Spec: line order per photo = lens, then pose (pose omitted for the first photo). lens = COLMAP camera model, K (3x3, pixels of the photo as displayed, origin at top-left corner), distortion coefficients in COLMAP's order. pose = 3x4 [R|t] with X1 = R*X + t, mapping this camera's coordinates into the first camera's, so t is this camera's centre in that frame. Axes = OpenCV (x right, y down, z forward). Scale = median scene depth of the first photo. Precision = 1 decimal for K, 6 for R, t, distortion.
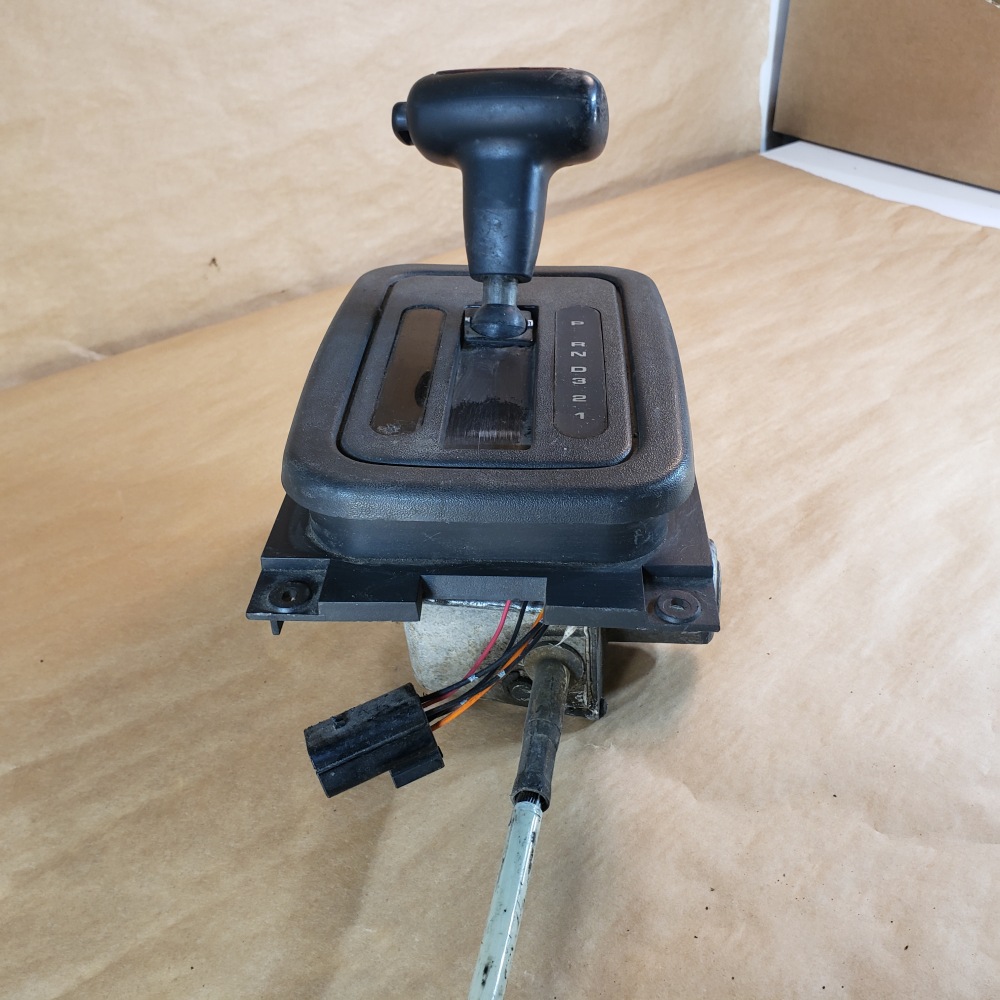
lens RADIAL K [[1052.7, 0, 510.4], [0, 1052.7, 509.5], [0, 0, 1]] dist [-0.008231, 0.000000]
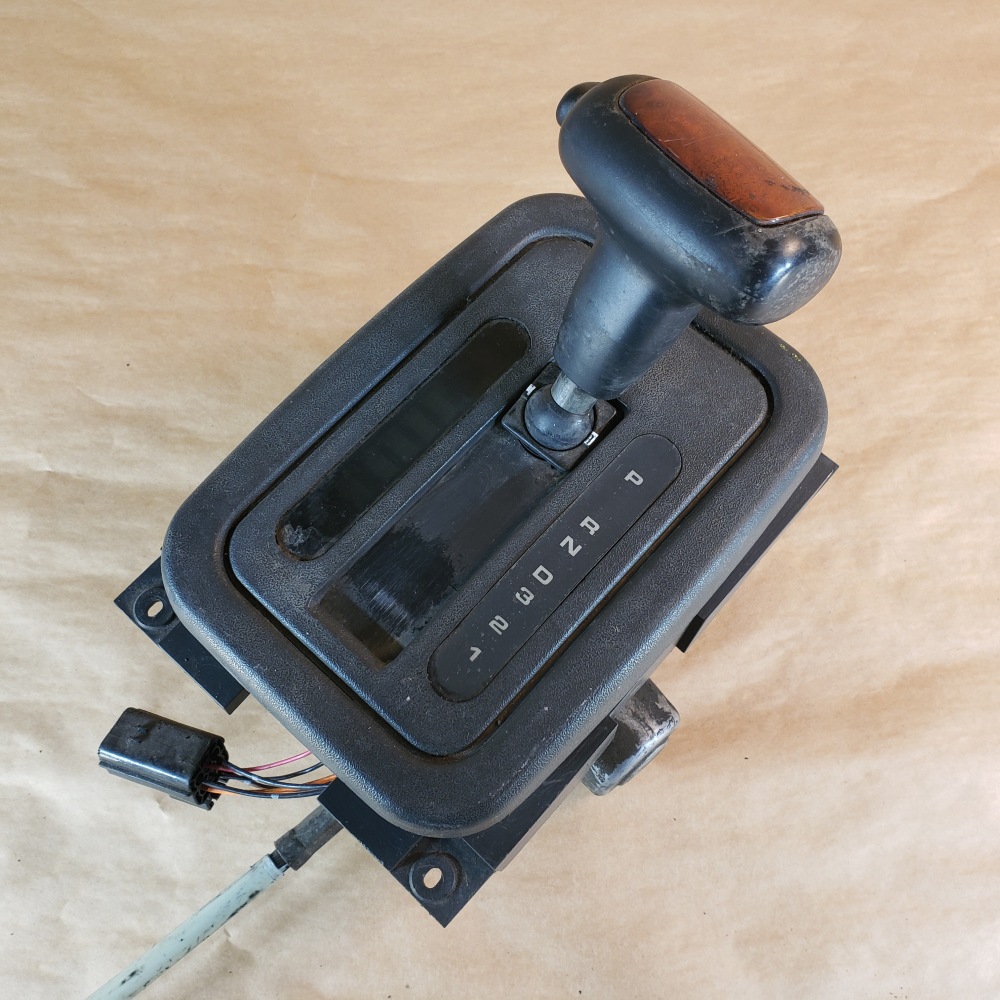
lens RADIAL K [[1052.7, 0, 500.5], [0, 1052.7, 497.6], [0, 0, 1]] dist [-0.008231, 0.000000]
pose [[0.770210, 0.604478, -0.203428, 0.166969], [-0.390161, 0.698873, 0.599459, -0.644570], [0.504530, -0.382340, 0.774123, 0.369053]]
